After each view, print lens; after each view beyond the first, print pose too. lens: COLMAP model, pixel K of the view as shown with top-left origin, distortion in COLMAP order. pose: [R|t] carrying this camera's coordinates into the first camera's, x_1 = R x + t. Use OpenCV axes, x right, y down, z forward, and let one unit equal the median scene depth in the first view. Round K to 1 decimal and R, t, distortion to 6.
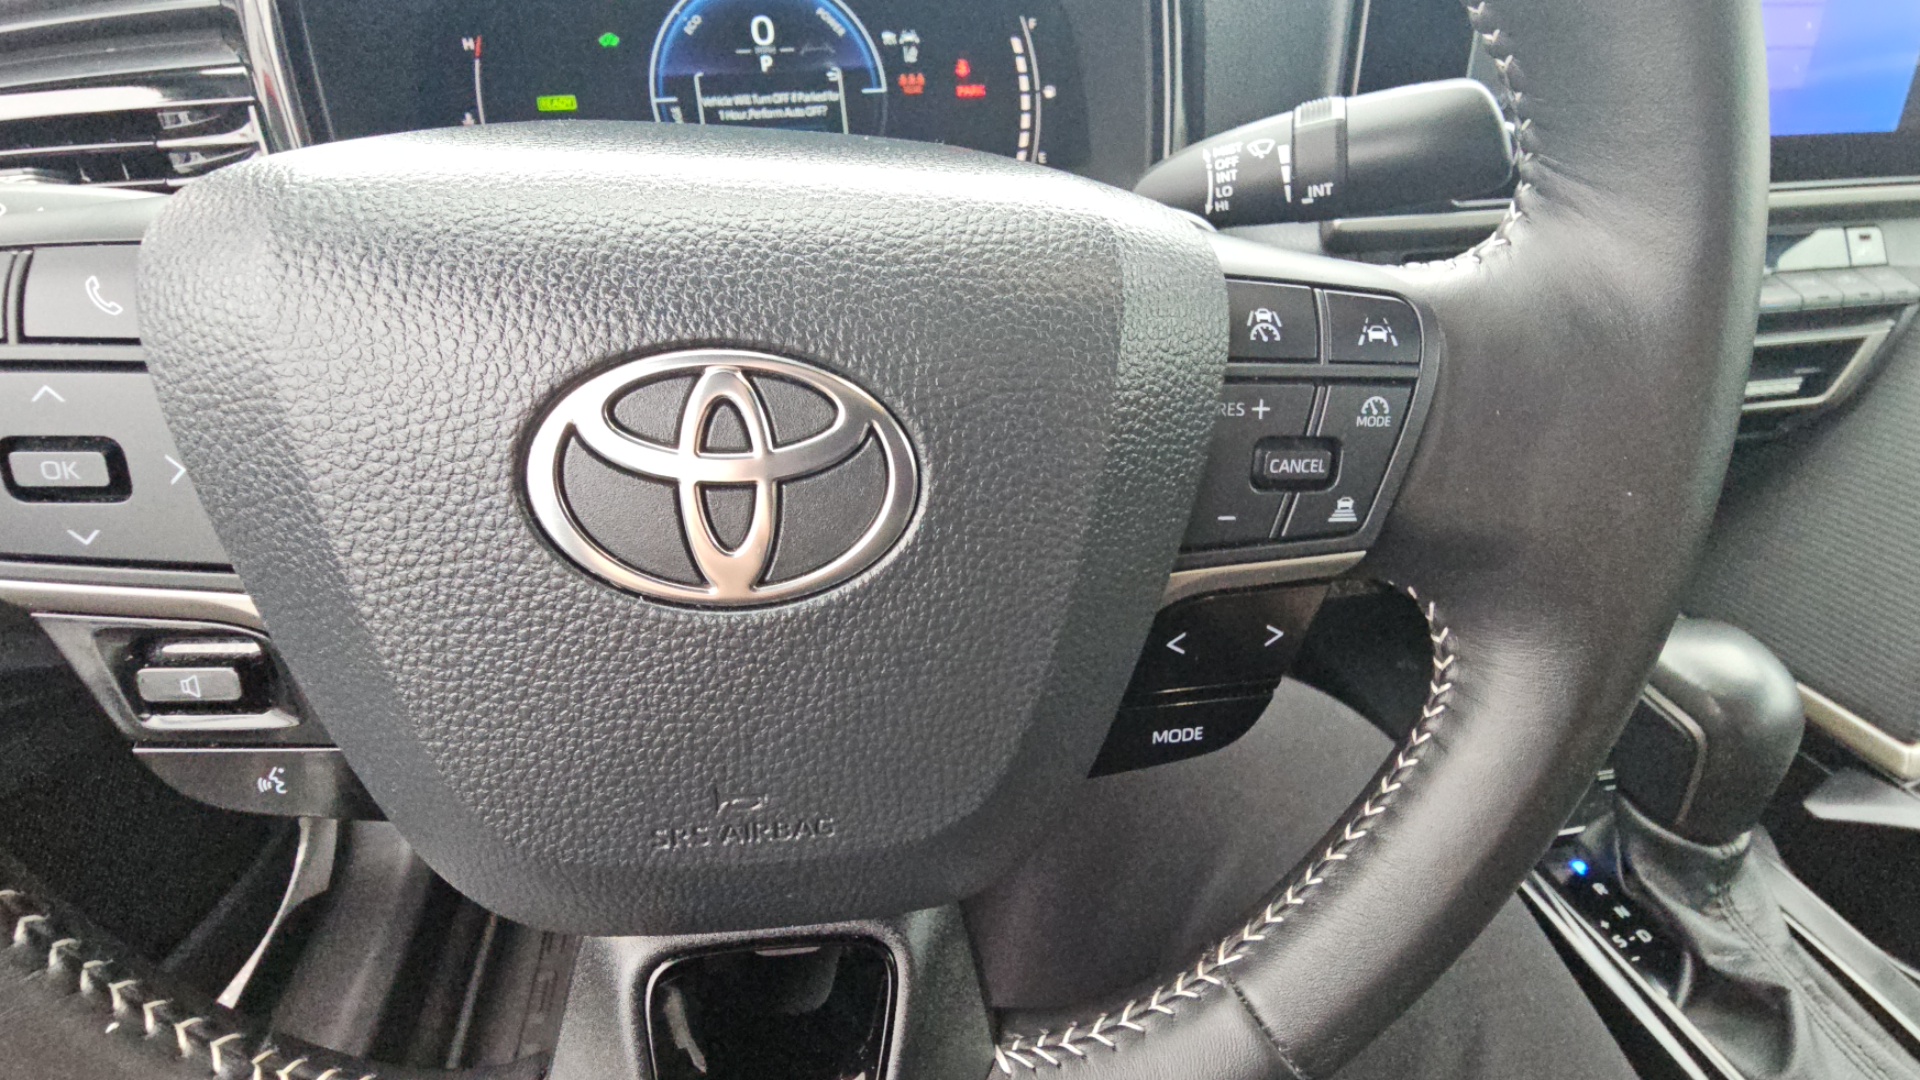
lens RADIAL K [[857.4, 0, 978.5], [0, 857.4, 538.3], [0, 0, 1]] dist [0.006915, -0.005733]
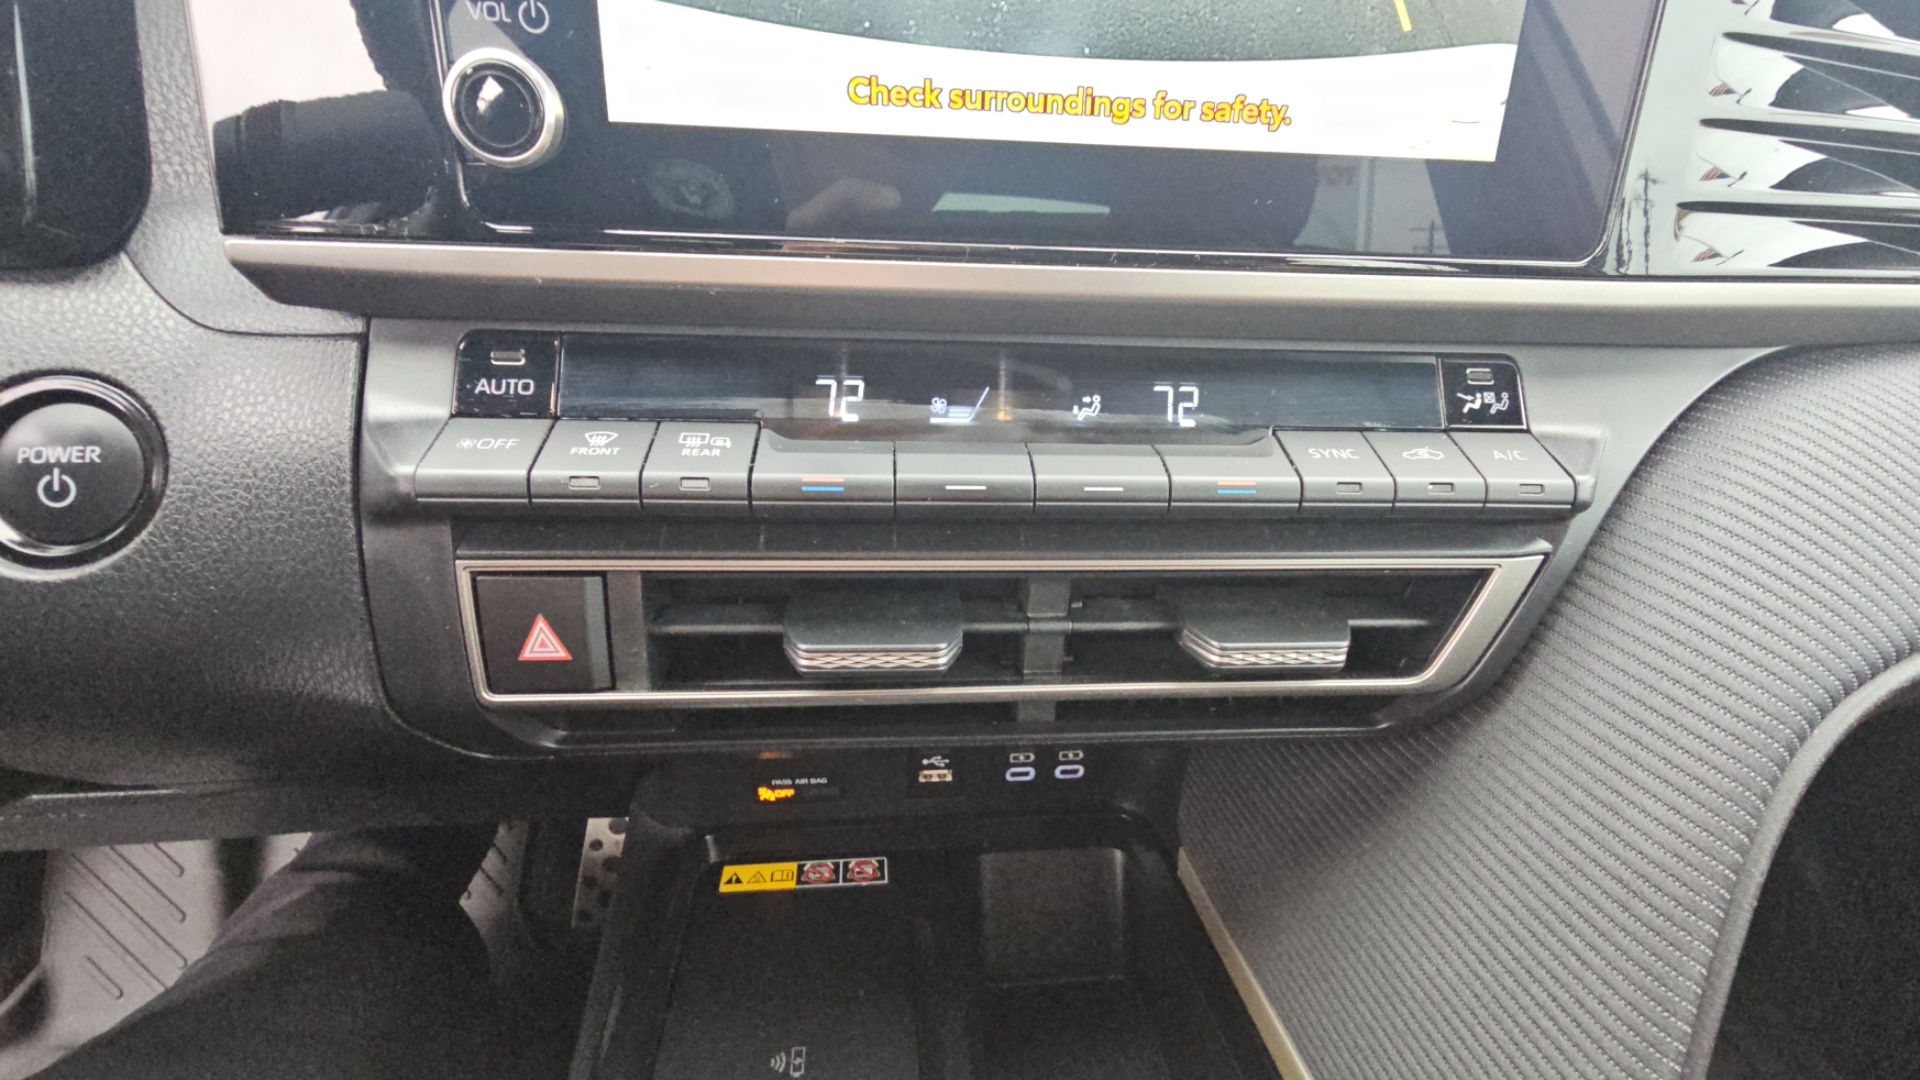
lens RADIAL K [[857.4, 0, 986.6], [0, 857.4, 549.6], [0, 0, 1]] dist [0.006915, -0.005733]
pose [[0.995581, 0.086954, -0.035470, 0.757436], [-0.090925, 0.987005, -0.132492, -0.152634], [0.023489, 0.135132, 0.990549, 0.495272]]
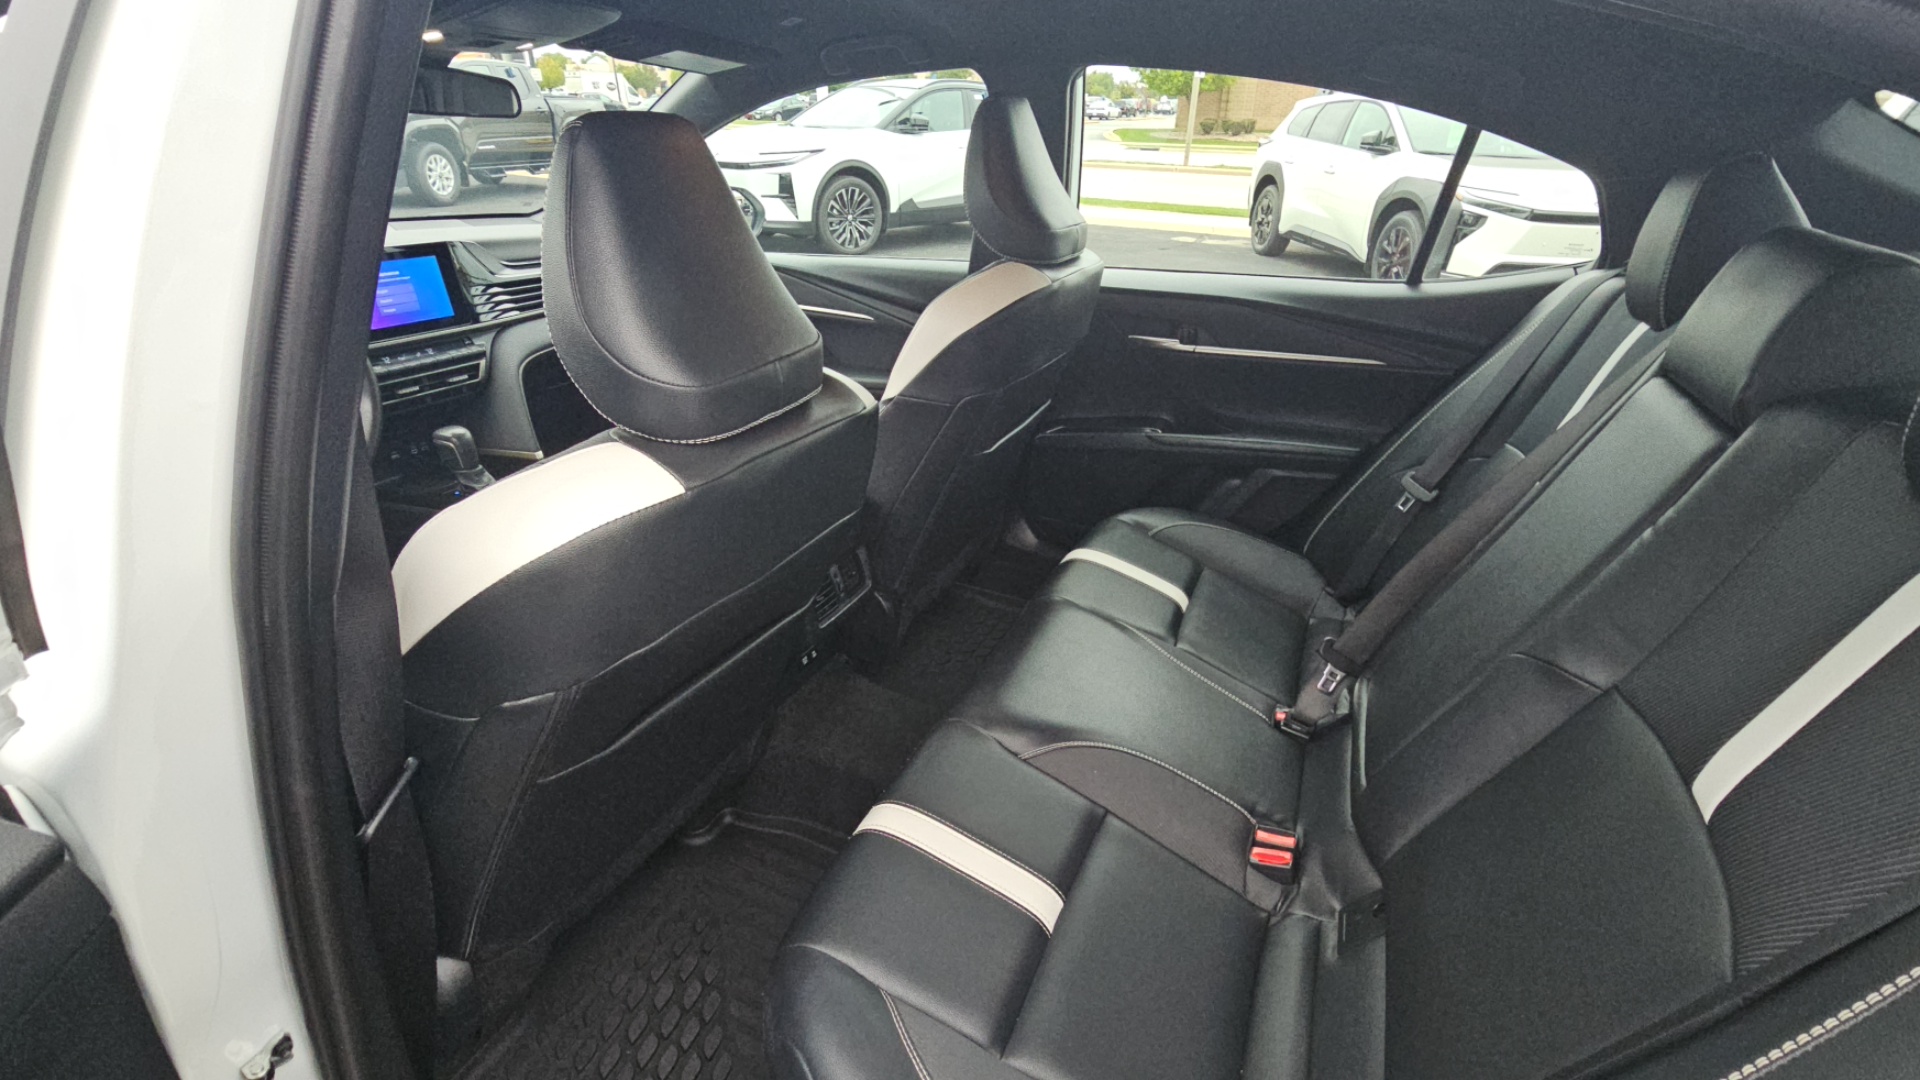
lens RADIAL K [[857.4, 0, 978.5], [0, 857.4, 545.5], [0, 0, 1]] dist [0.006915, -0.005733]
pose [[0.560253, -0.329827, 0.759823, -0.965462], [0.436048, 0.897350, 0.068007, 1.258276], [-0.704258, 0.293219, 0.646563, -2.930996]]
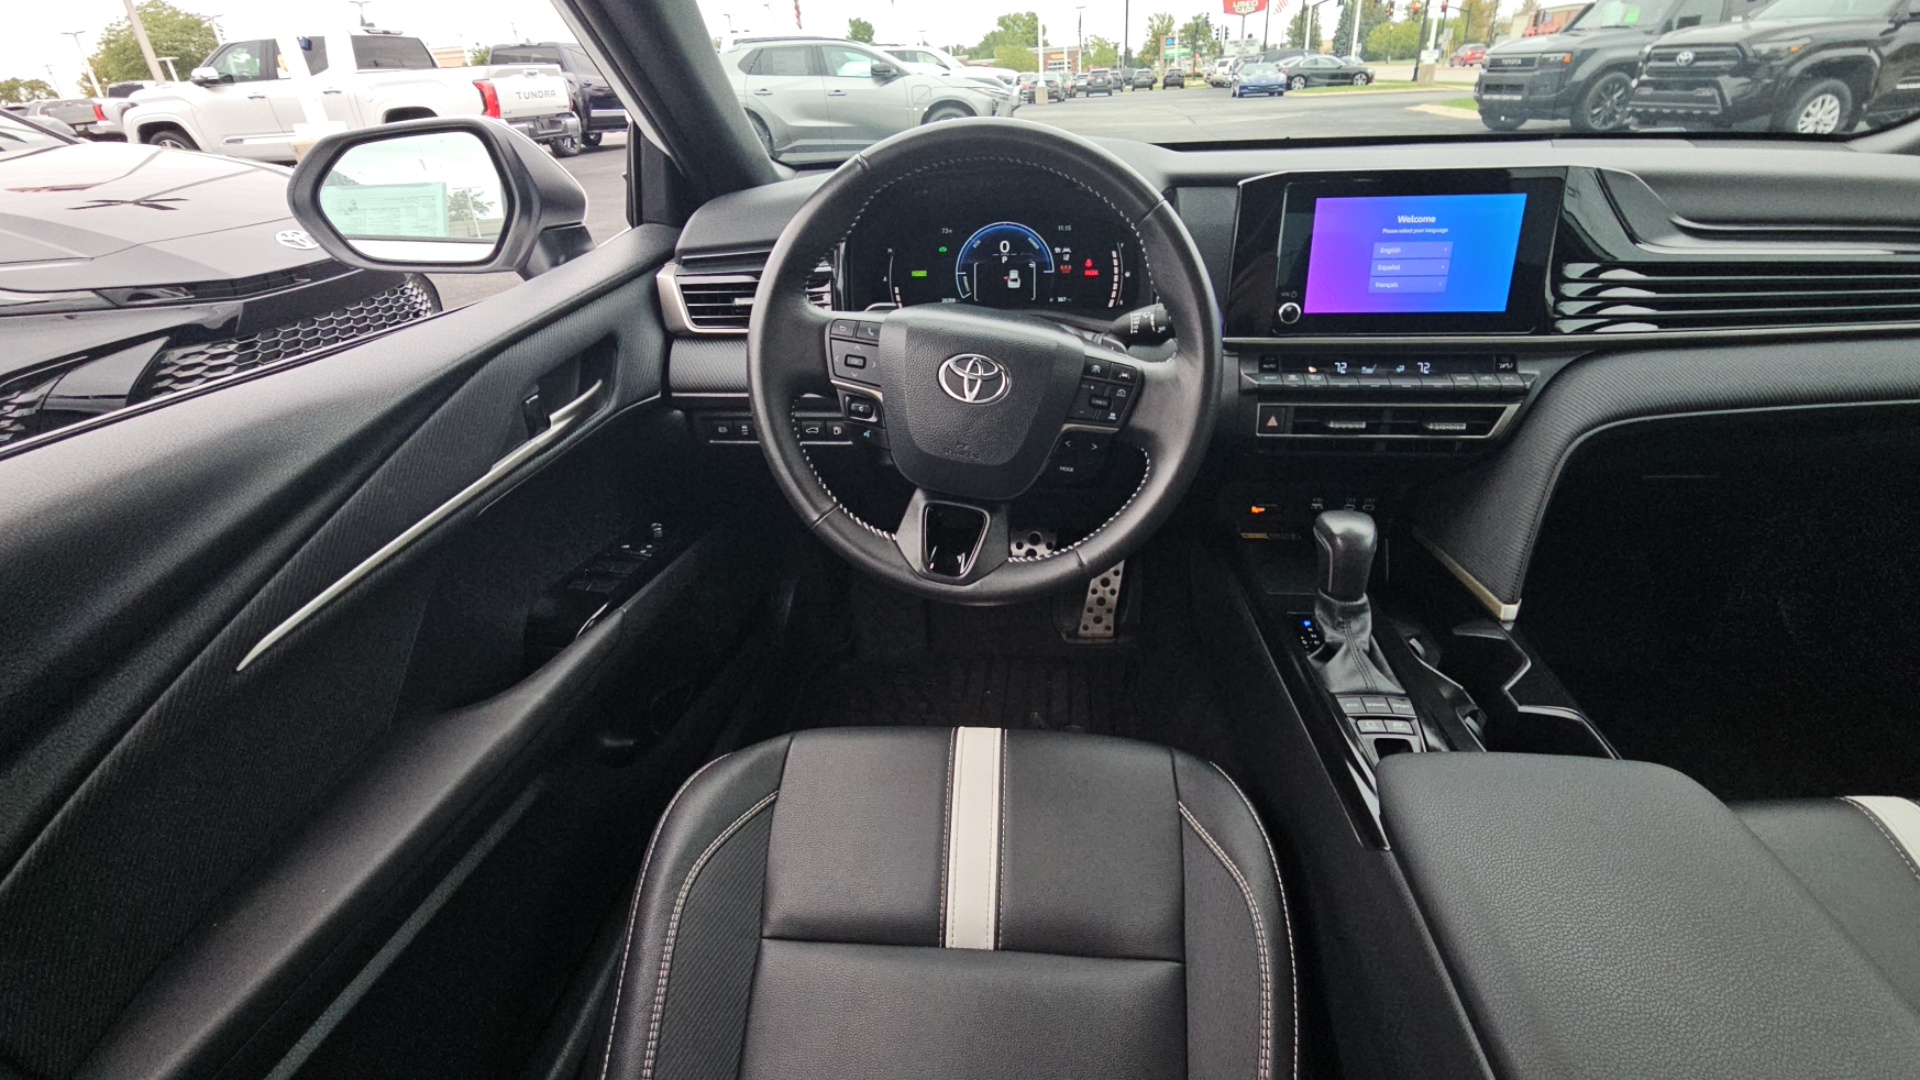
lens RADIAL K [[857.4, 0, 982.7], [0, 857.4, 544.8], [0, 0, 1]] dist [0.006915, -0.005733]
pose [[0.962643, 0.116232, -0.244559, 0.372277], [-0.140345, 0.986572, -0.083542, 0.436431], [0.231565, 0.114744, 0.966029, -1.230599]]
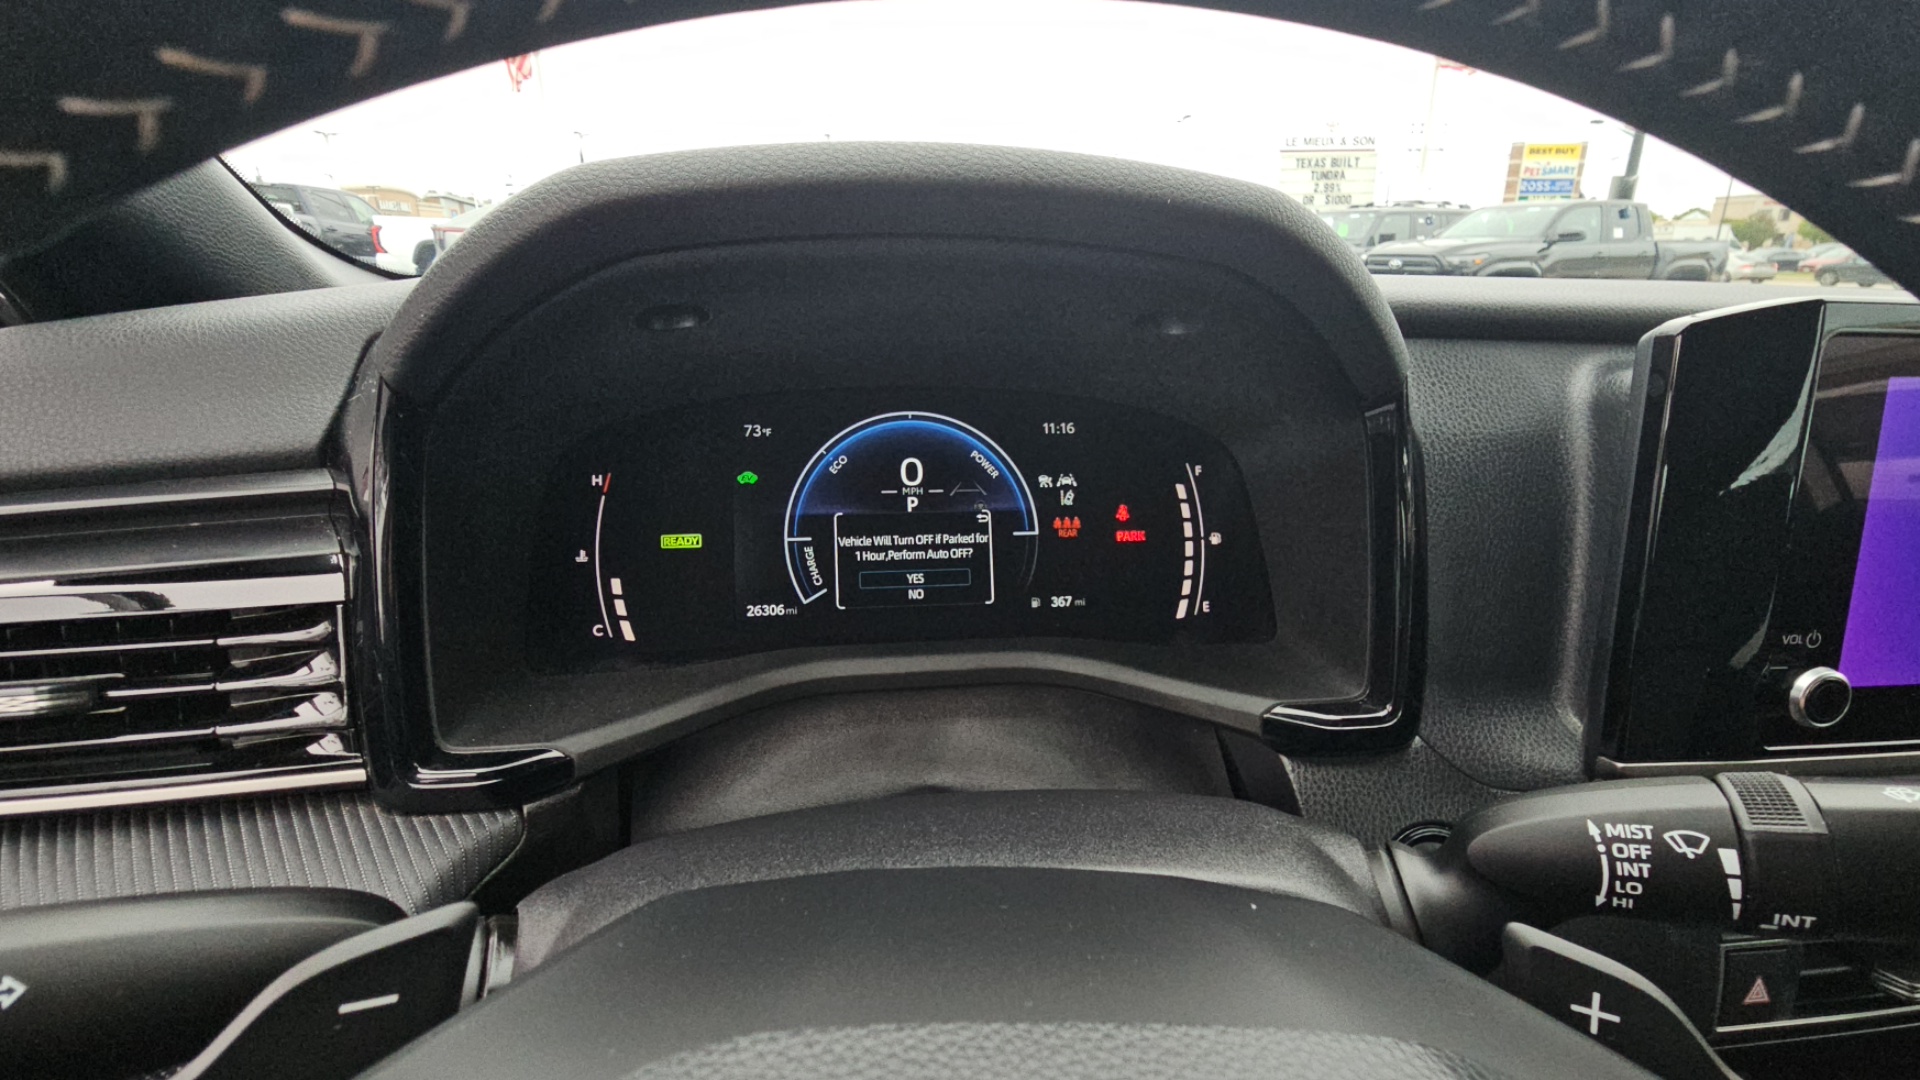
lens RADIAL K [[857.4, 0, 983.2], [0, 857.4, 552.1], [0, 0, 1]] dist [0.006915, -0.005733]
pose [[0.998019, 0.051888, -0.035563, -0.139221], [-0.059597, 0.960854, -0.270569, -0.266452], [0.020131, 0.272153, 0.962044, 0.138986]]
